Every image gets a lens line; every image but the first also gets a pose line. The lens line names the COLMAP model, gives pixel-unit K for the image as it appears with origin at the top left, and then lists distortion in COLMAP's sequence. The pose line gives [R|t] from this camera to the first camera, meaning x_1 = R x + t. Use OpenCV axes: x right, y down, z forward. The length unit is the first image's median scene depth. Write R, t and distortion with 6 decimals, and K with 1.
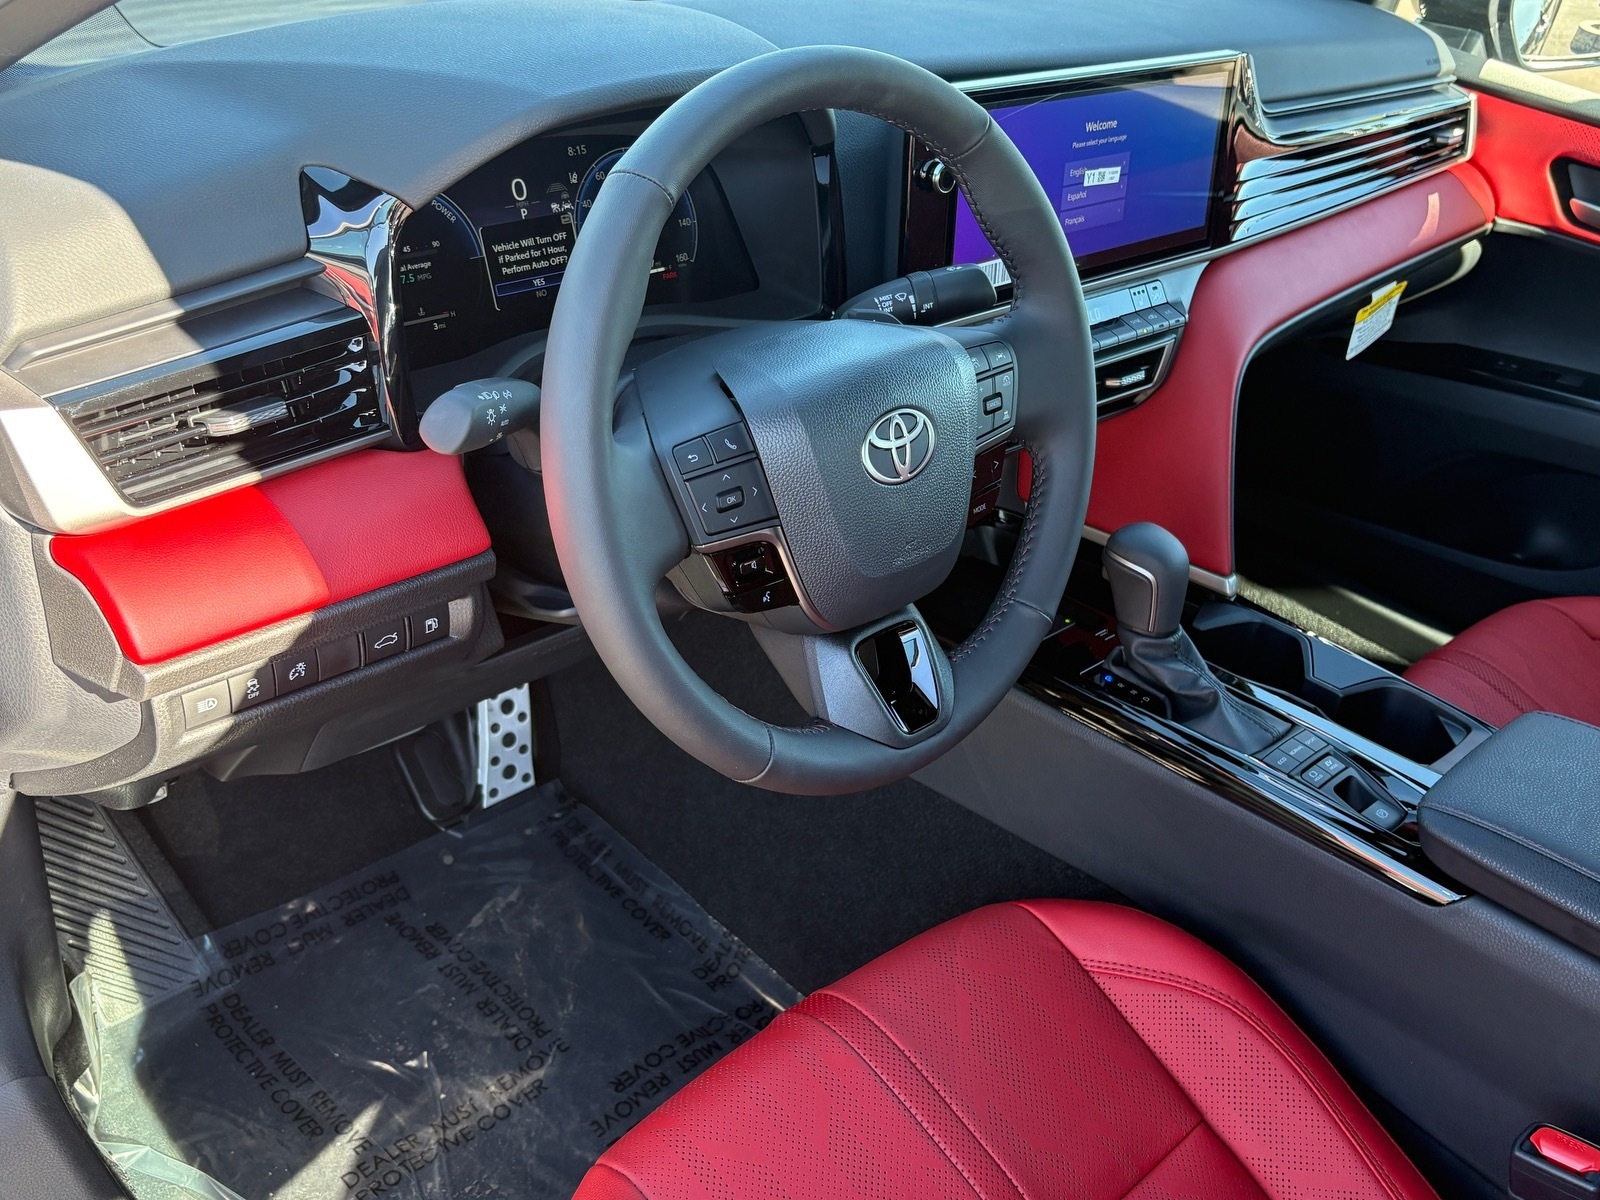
lens RADIAL K [[1567.2, 0, 795.0], [0, 1567.2, 598.9], [0, 0, 1]] dist [0.013883, 0.000000]
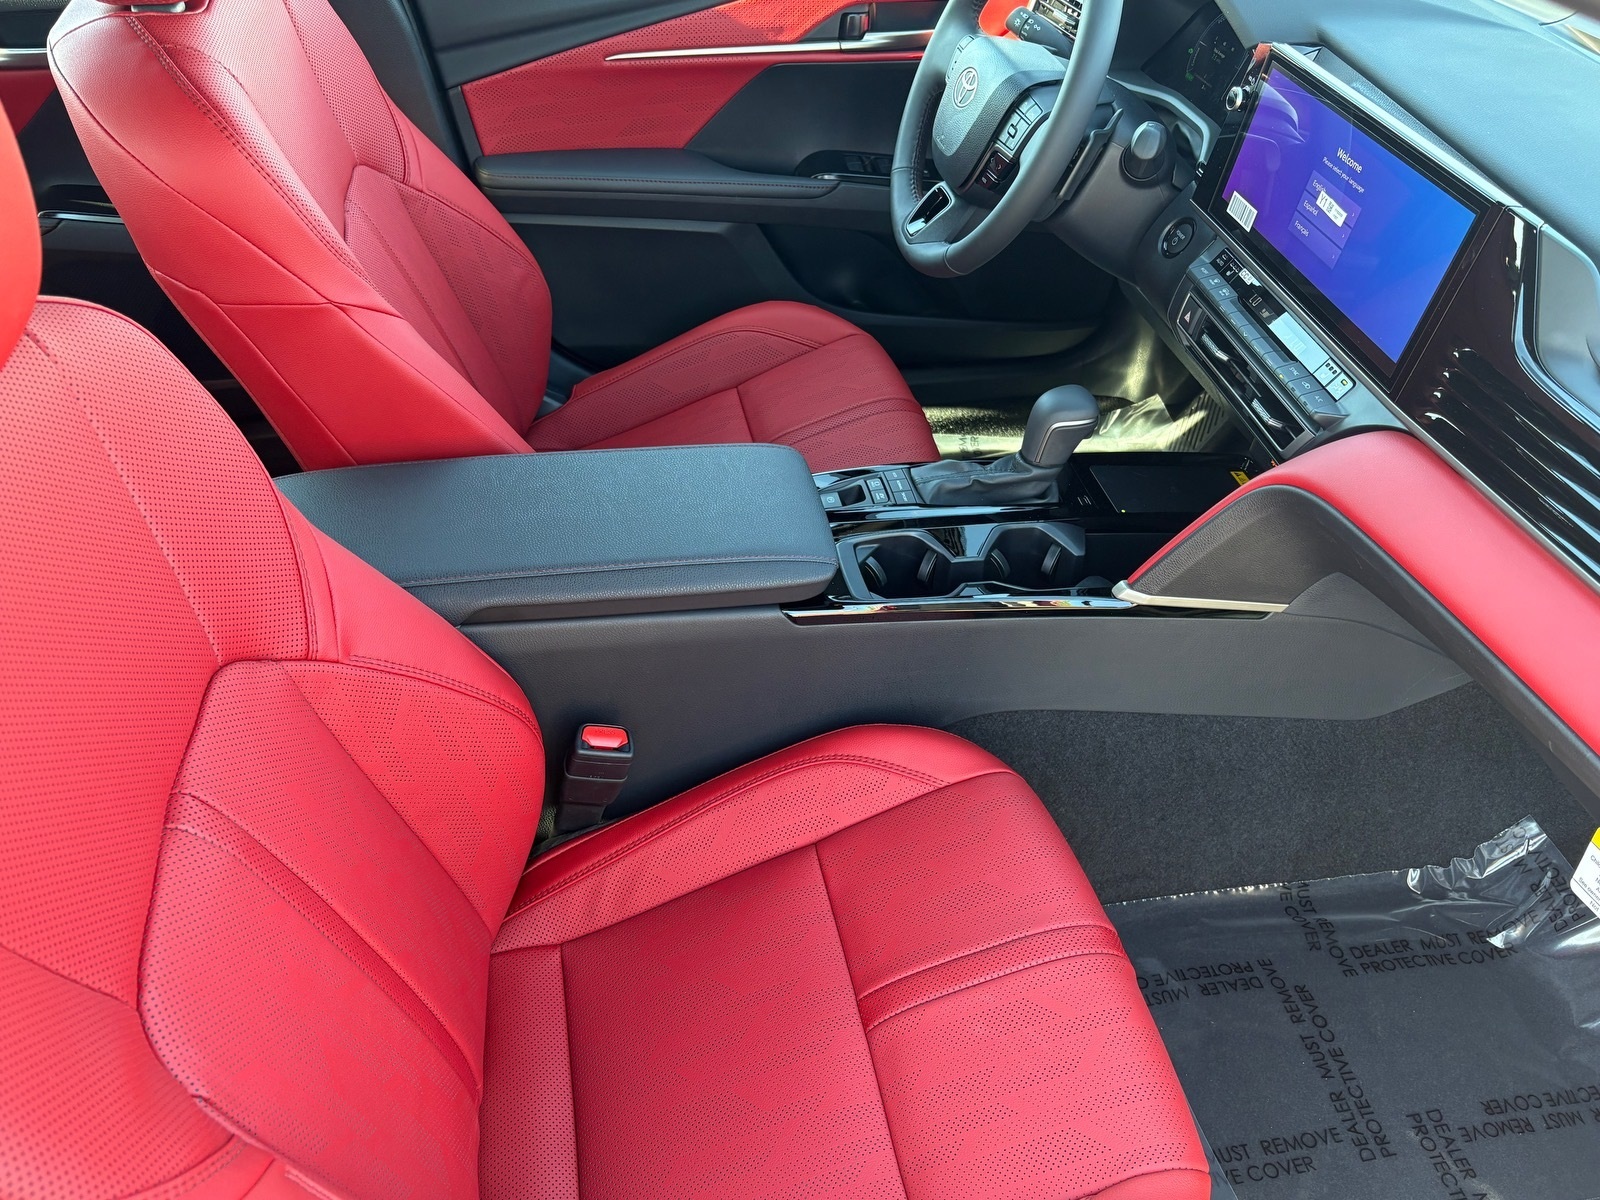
lens RADIAL K [[1242.7, 0, 798.3], [0, 1242.7, 592.3], [0, 0, 1]] dist [0.011249, 0.002911]
pose [[-0.539824, 0.436620, -0.719689, 1.143465], [-0.524552, 0.494188, 0.693270, -0.546741], [0.658358, 0.751758, -0.037745, 0.992841]]
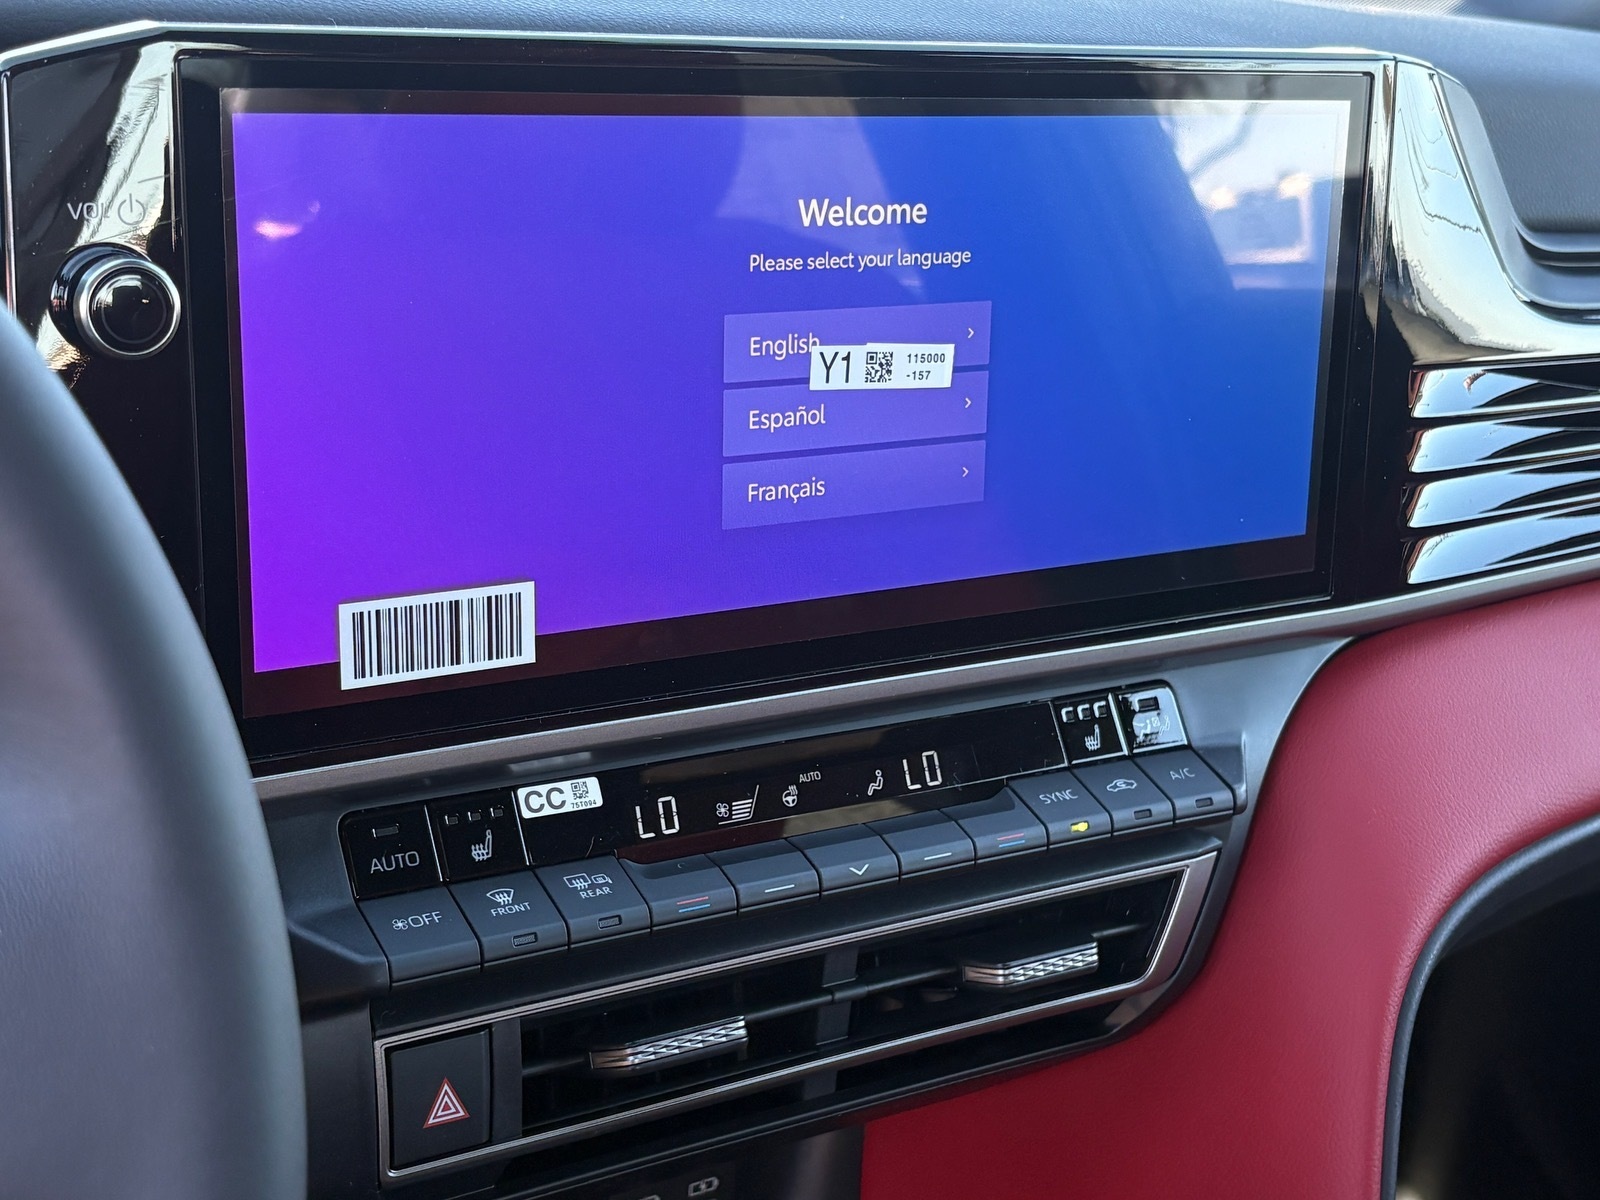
lens RADIAL K [[2252.0, 0, 797.4], [0, 2252.0, 608.0], [0, 0, 1]] dist [0.150846, 0.000000]
pose [[0.982739, 0.043491, -0.179811, 0.266701], [-0.080920, 0.975113, -0.206414, -0.120108], [0.166359, 0.217402, 0.961801, 0.551846]]
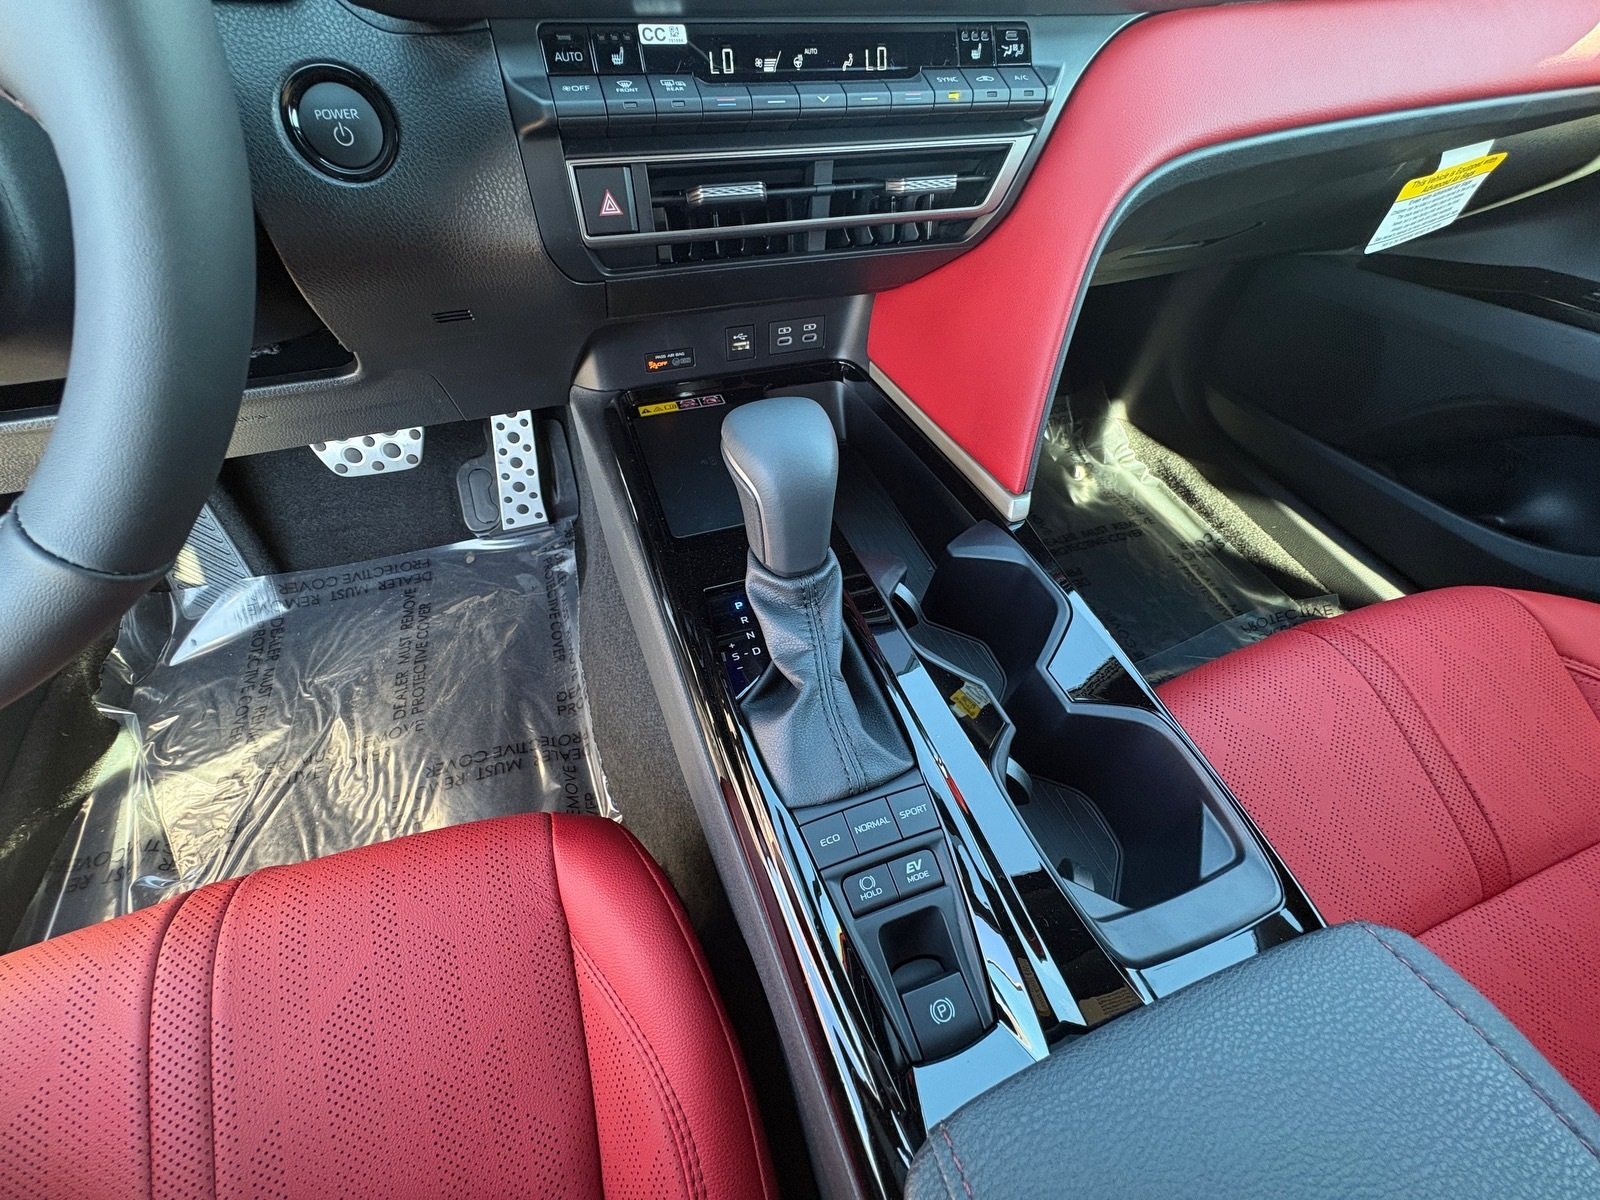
lens RADIAL K [[640.5, 0, 794.6], [0, 640.5, 600.1], [0, 0, 1]] dist [0.001643, -0.000005]
pose [[0.906056, 0.277268, -0.319665, 0.327124], [-0.169742, 0.930129, 0.325650, -0.057278], [0.387622, -0.240797, 0.889812, 0.741339]]
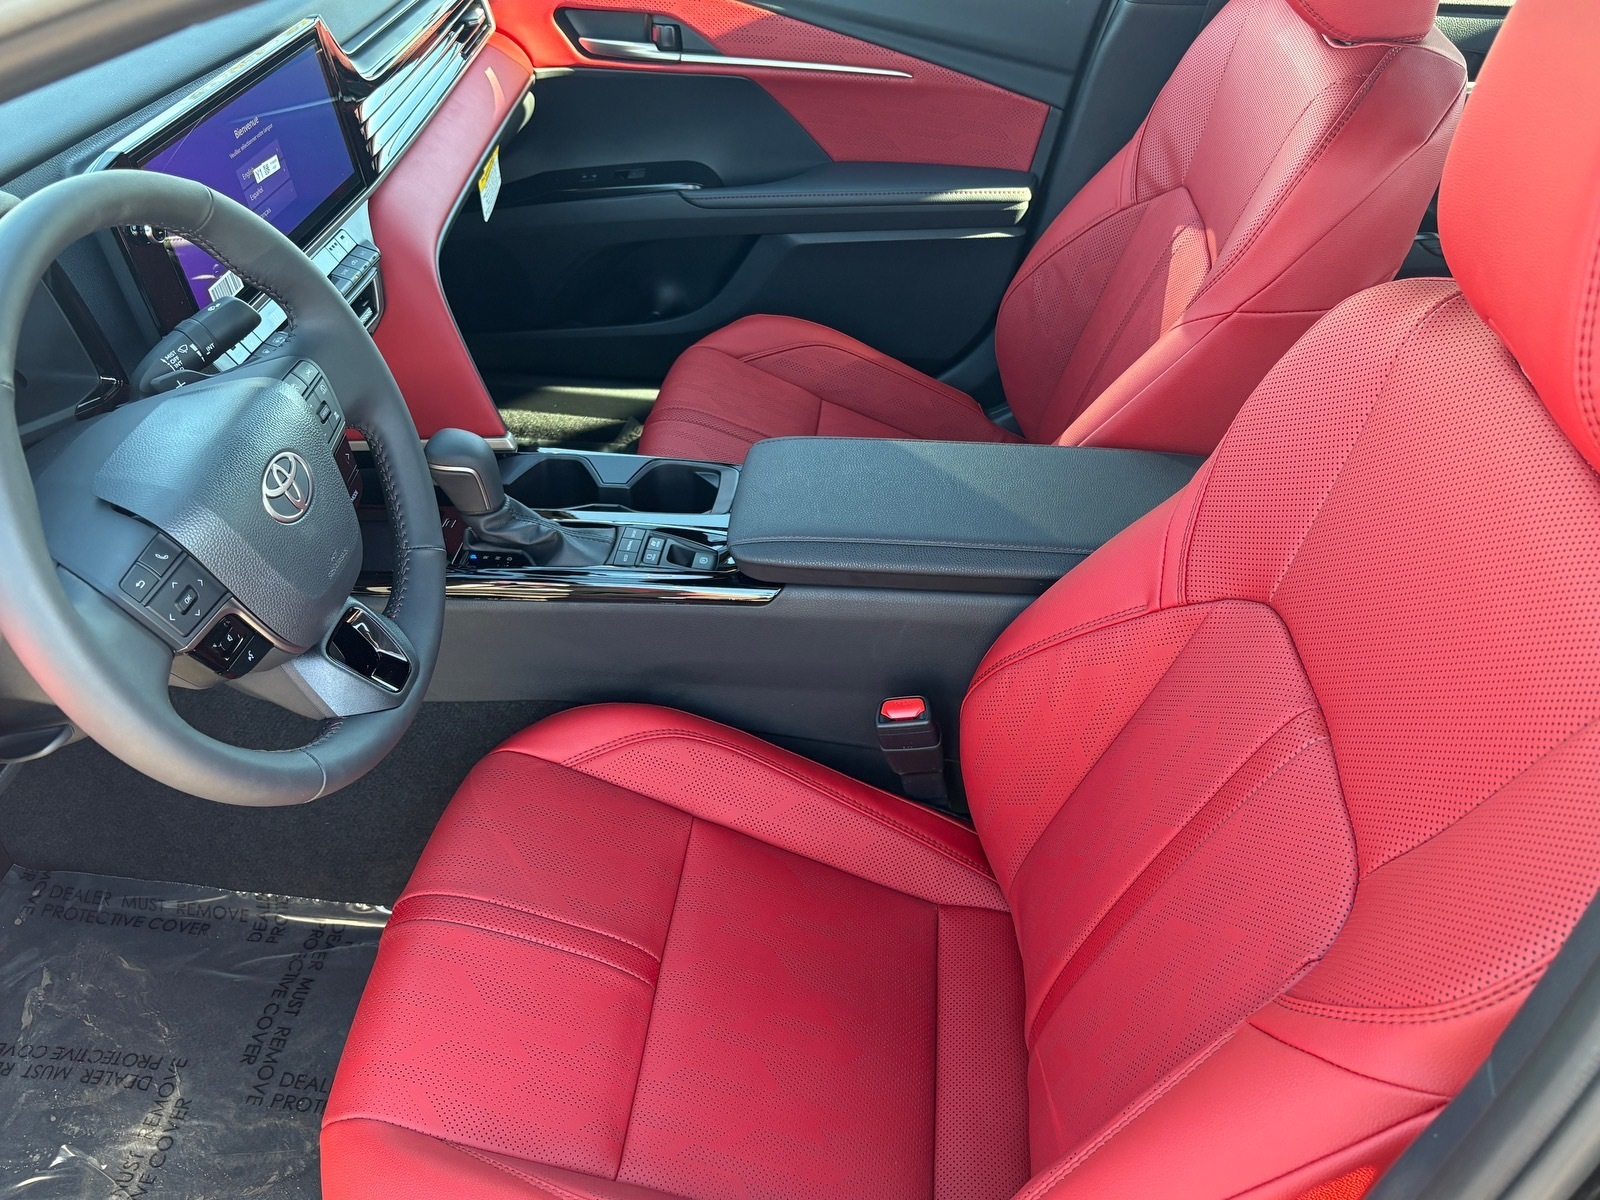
lens RADIAL K [[1324.5, 0, 800.1], [0, 1324.5, 606.9], [0, 0, 1]] dist [0.039994, -0.052648]
pose [[0.764322, -0.470474, 0.440983, -0.086349], [0.389271, 0.881843, 0.266123, -0.094737], [-0.514082, -0.031742, 0.857153, -0.040599]]
